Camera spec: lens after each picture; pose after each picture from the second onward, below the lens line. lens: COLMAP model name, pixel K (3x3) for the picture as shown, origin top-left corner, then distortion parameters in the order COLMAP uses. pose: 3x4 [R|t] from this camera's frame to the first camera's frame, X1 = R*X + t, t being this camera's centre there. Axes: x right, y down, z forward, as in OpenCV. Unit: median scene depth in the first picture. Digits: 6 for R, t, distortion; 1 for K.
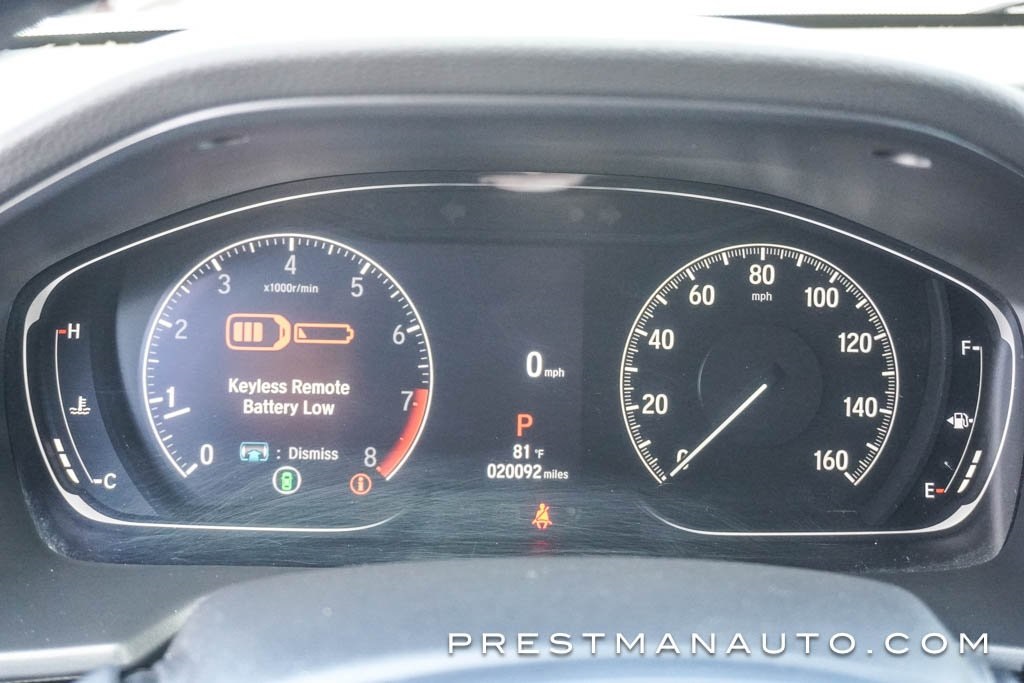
lens RADIAL K [[1393.3, 0, 511.3], [0, 1393.3, 341.2], [0, 0, 1]] dist [-0.002042, 0.000000]
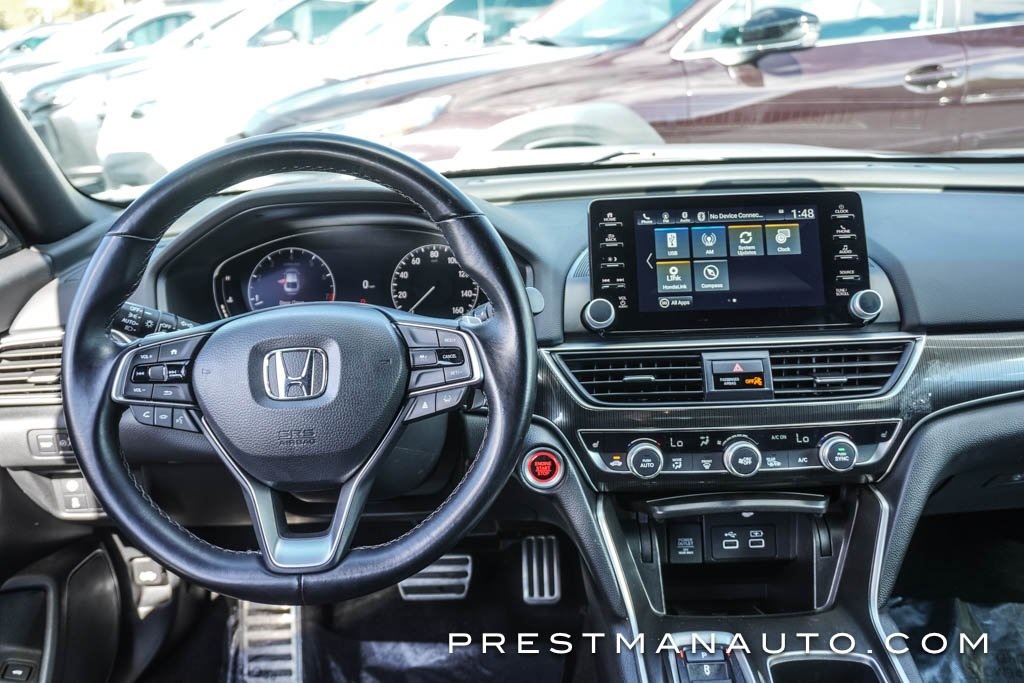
lens RADIAL K [[1046.8, 0, 514.8], [0, 1046.8, 344.9], [0, 0, 1]] dist [-0.013051, 0.000000]
pose [[0.995774, -0.039699, -0.082810, 0.563540], [0.034441, 0.997356, -0.063989, 0.327789], [0.085131, 0.060867, 0.994509, -1.406956]]
